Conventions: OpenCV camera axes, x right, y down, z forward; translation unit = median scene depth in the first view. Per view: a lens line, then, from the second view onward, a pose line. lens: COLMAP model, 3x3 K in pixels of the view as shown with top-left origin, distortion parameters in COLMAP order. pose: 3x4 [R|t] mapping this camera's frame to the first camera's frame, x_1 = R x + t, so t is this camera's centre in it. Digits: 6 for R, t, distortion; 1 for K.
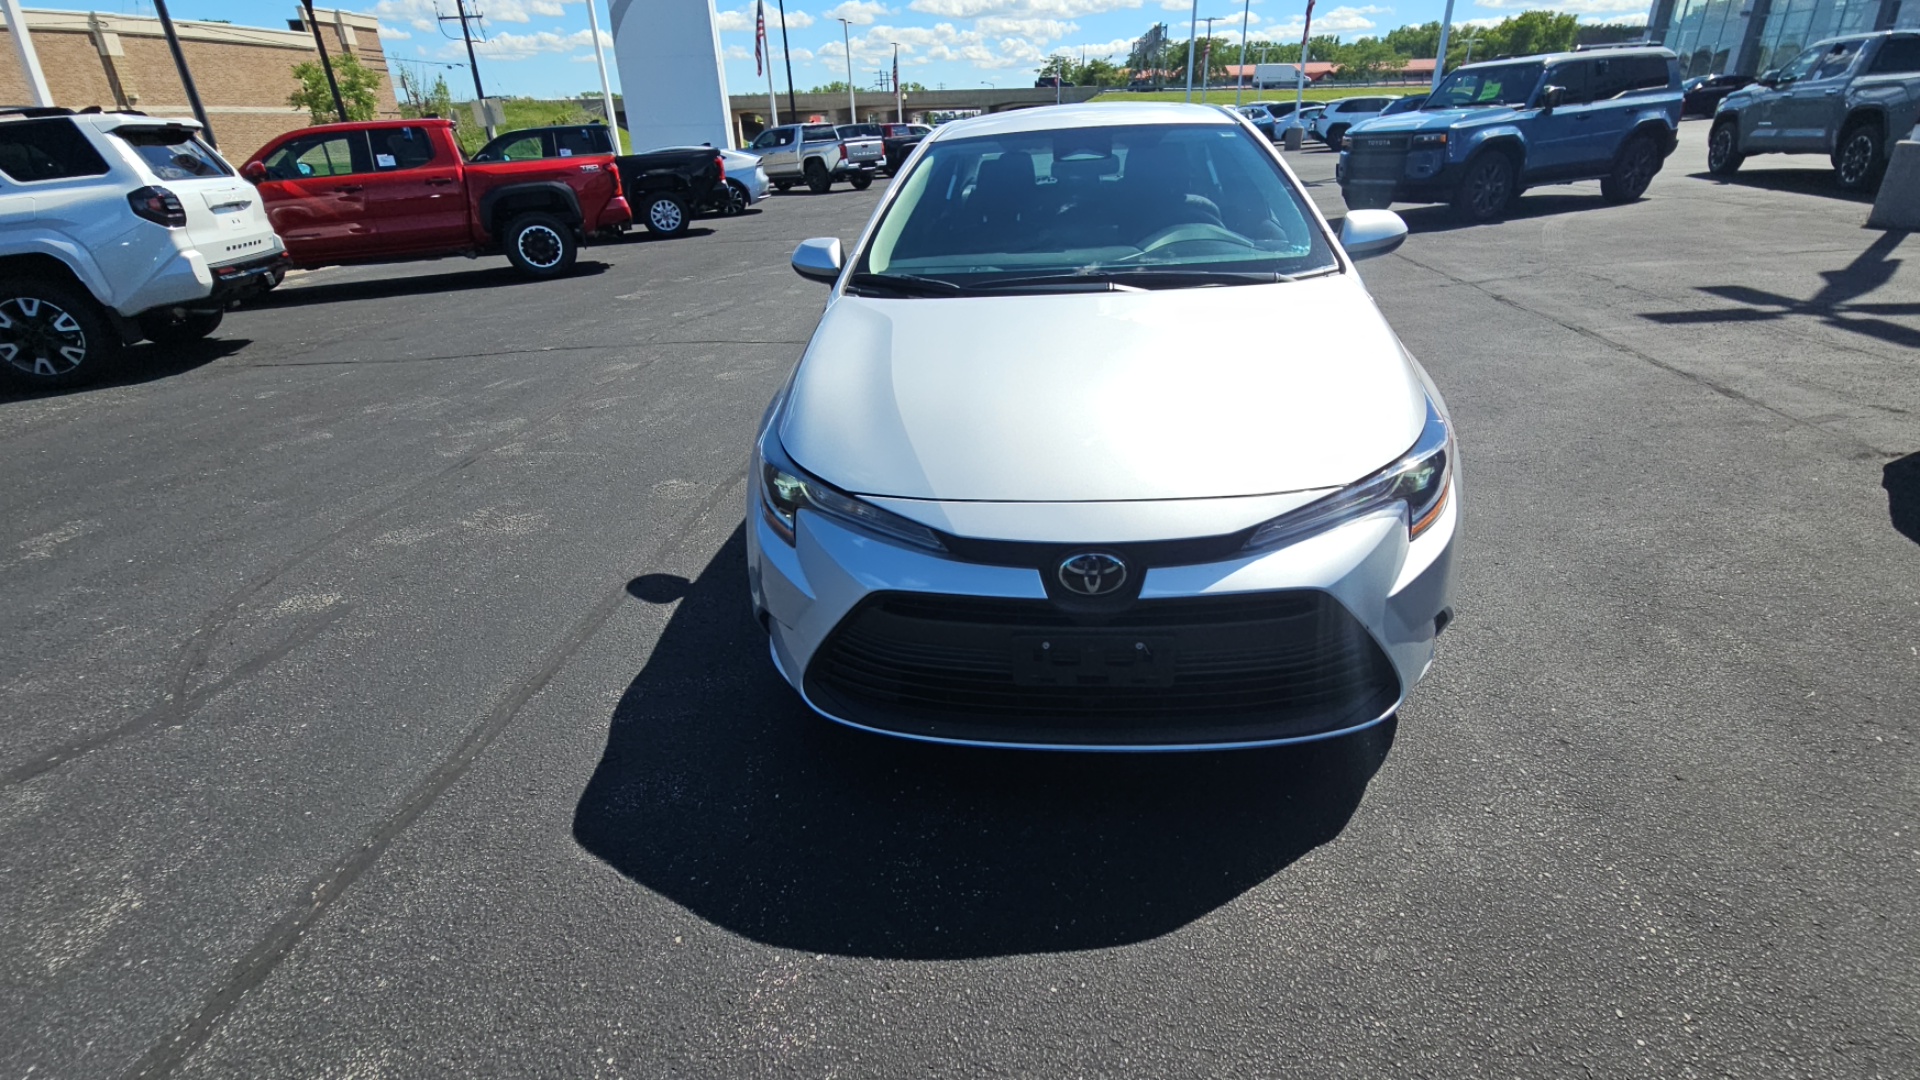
lens RADIAL K [[859.8, 0, 981.5], [0, 859.8, 533.6], [0, 0, 1]] dist [0.010281, -0.006666]
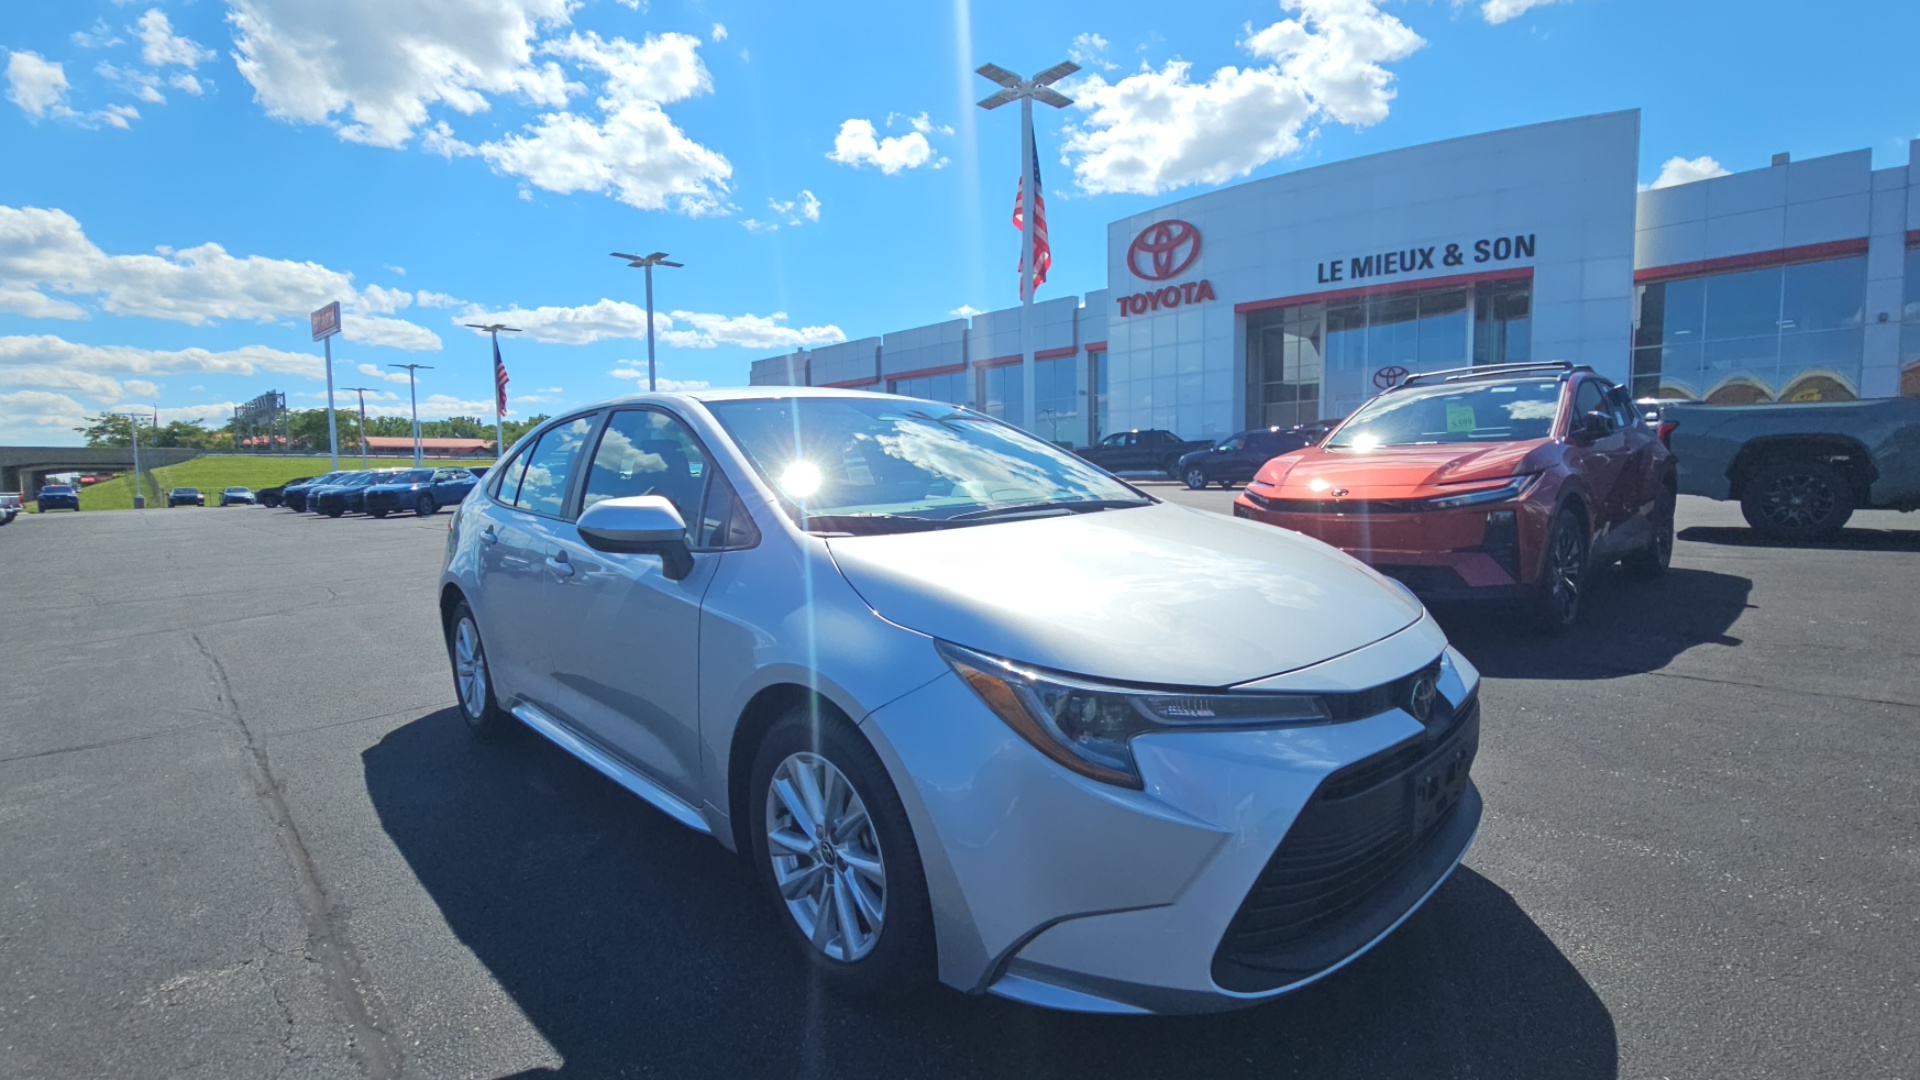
lens RADIAL K [[859.8, 0, 978.9], [0, 859.8, 553.6], [0, 0, 1]] dist [0.010281, -0.006666]
pose [[0.645770, -0.050923, 0.761832, -0.263648], [0.326288, 0.920483, -0.215052, -0.017819], [-0.690302, 0.387451, 0.611036, 0.164772]]
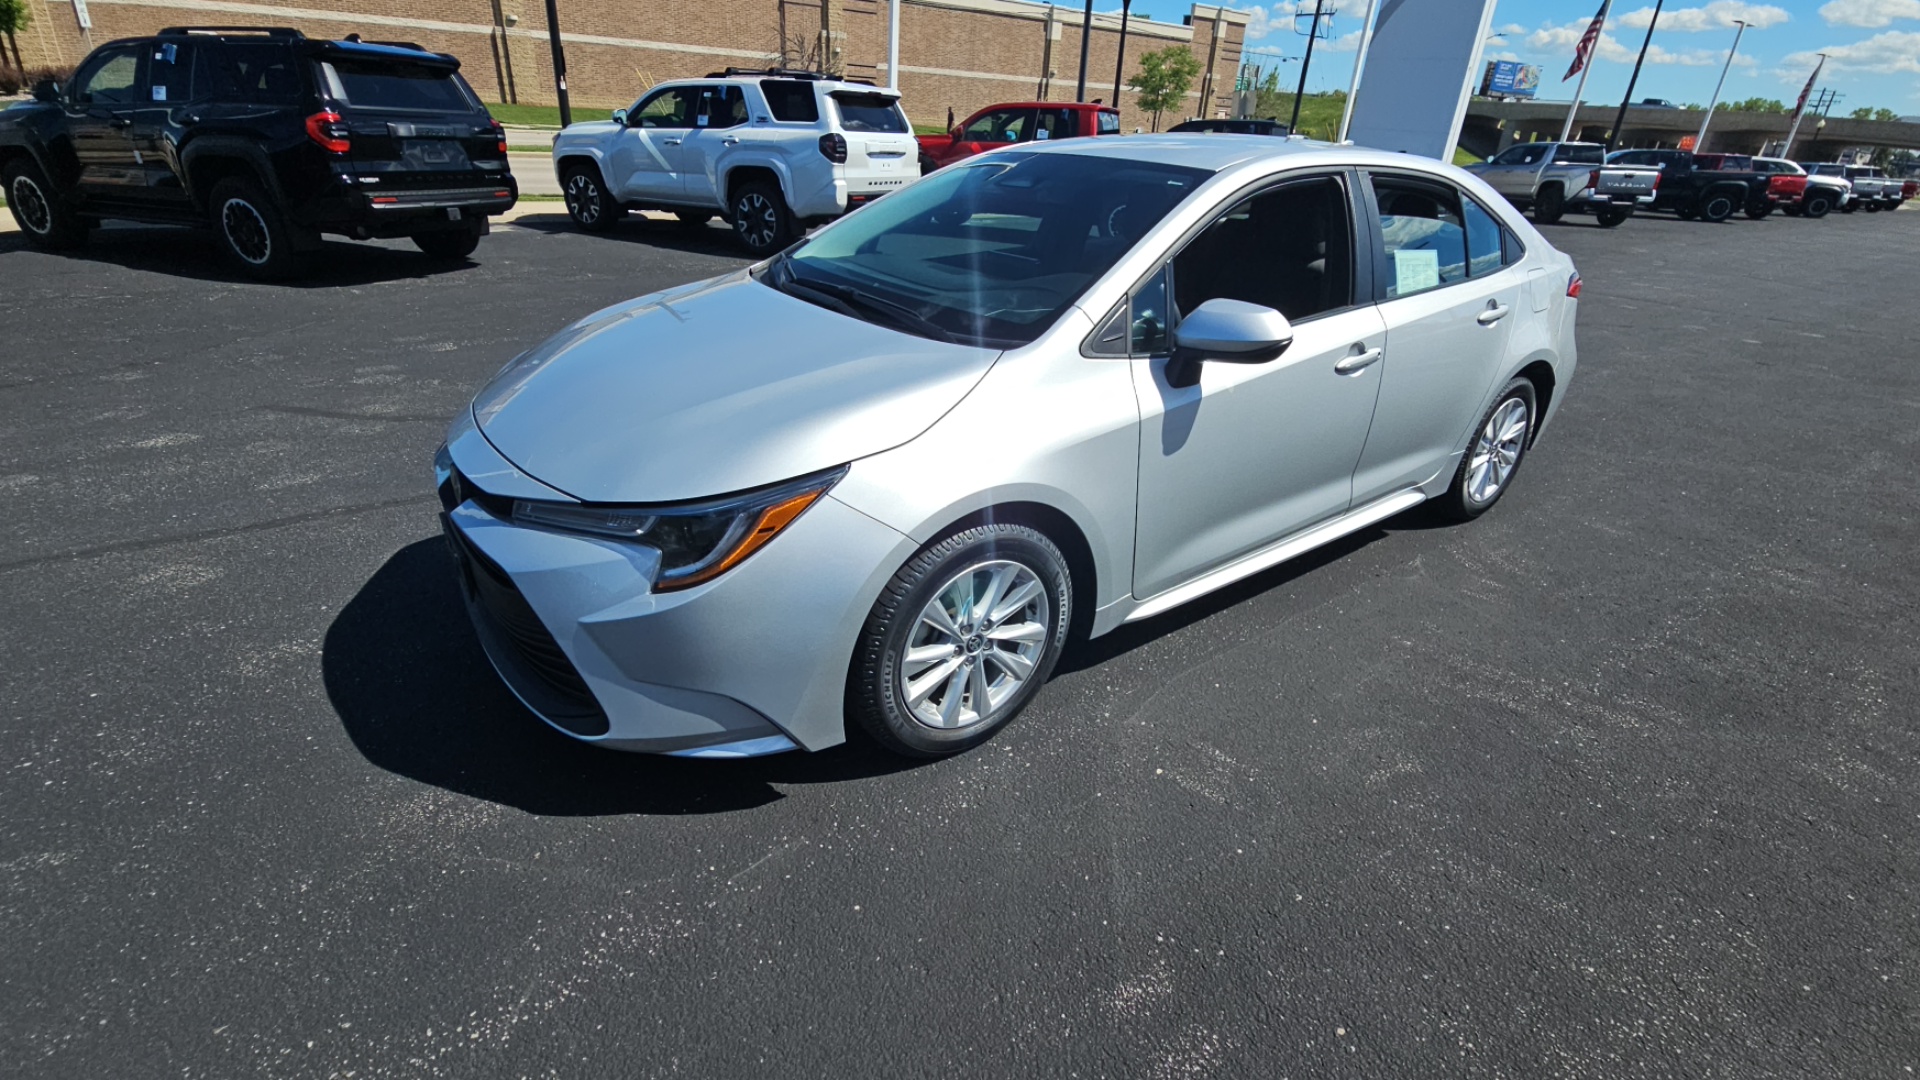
lens RADIAL K [[859.8, 0, 980.8], [0, 859.8, 537.2], [0, 0, 1]] dist [0.010281, -0.006666]
pose [[0.675909, 0.388644, -0.626181, 0.365765], [-0.384776, 0.910751, 0.149931, -0.092043], [0.628565, 0.139600, 0.765126, 0.133785]]
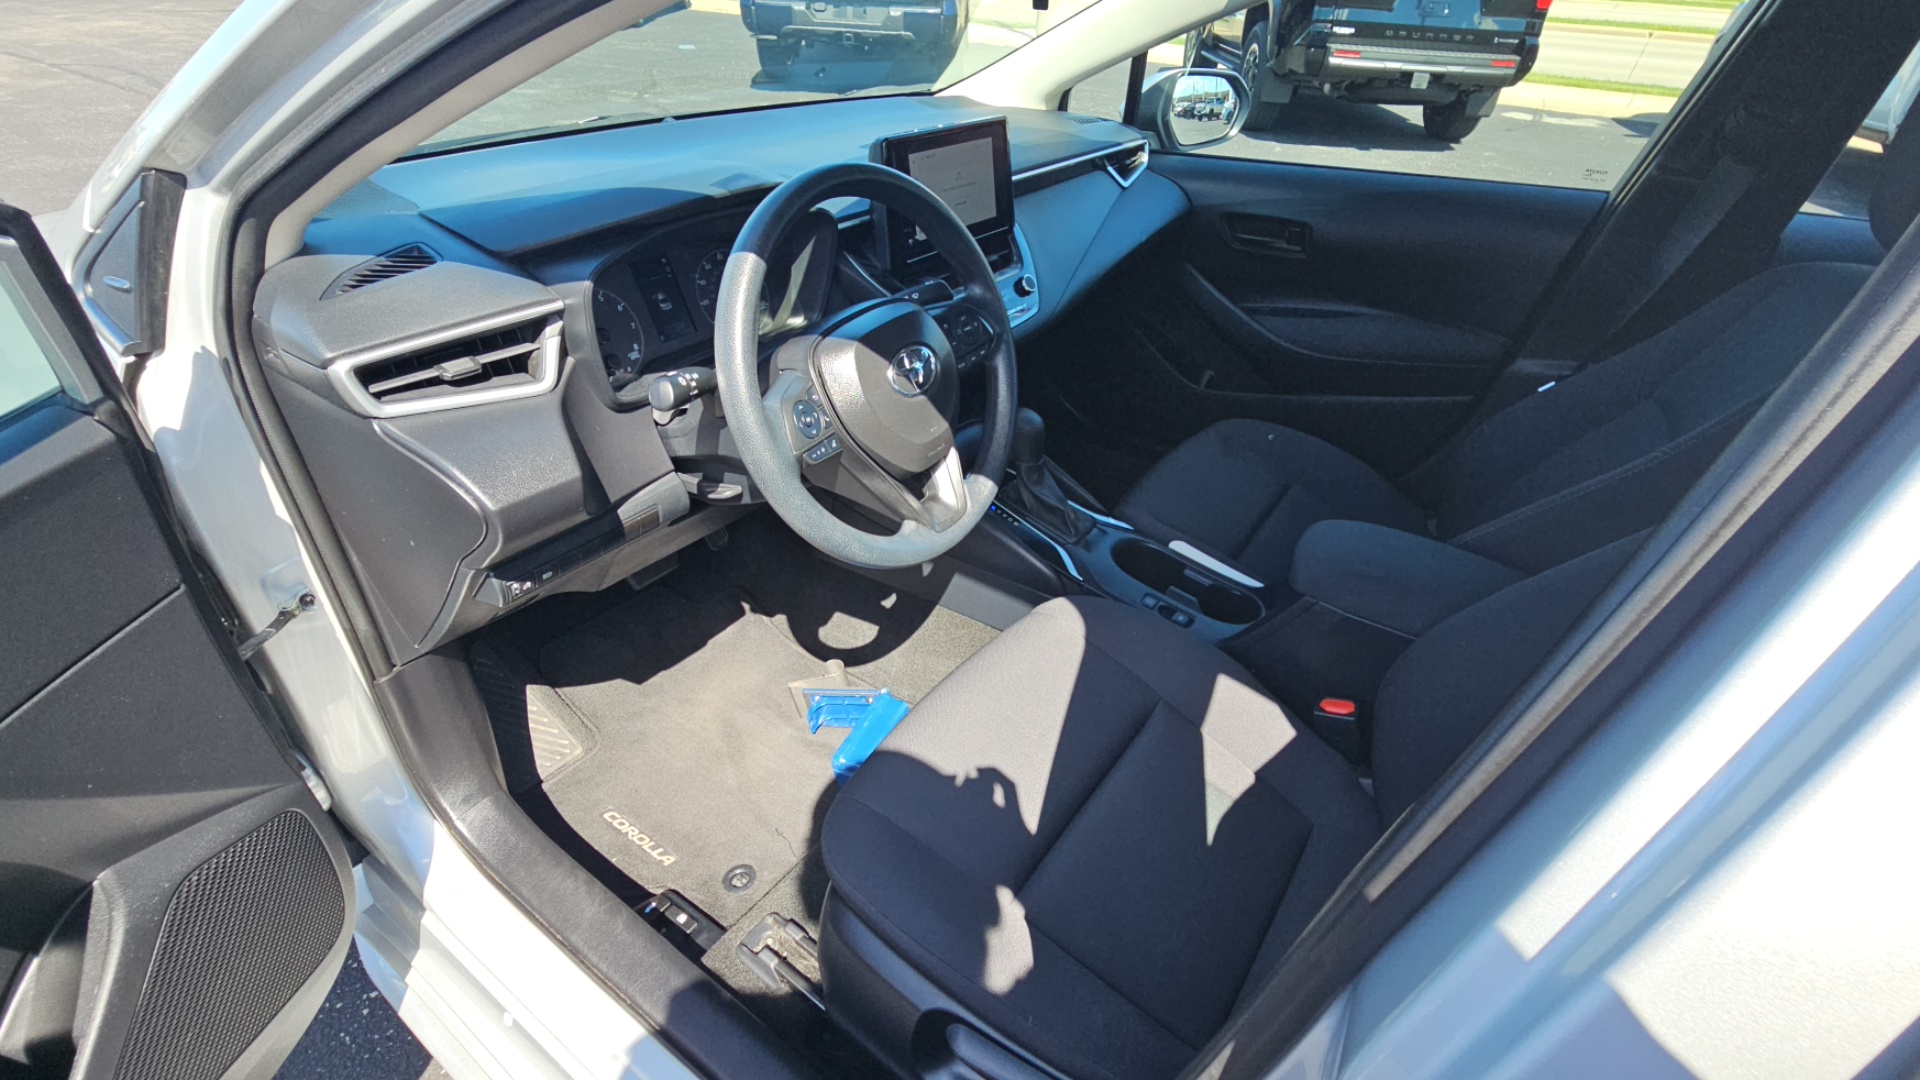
lens RADIAL K [[859.8, 0, 984.6], [0, 859.8, 539.2], [0, 0, 1]] dist [0.010281, -0.006666]
pose [[-0.488034, 0.520065, -0.700968, 0.213521], [-0.388891, 0.589418, 0.708061, -0.237494], [0.781401, 0.618157, -0.085407, 0.528976]]
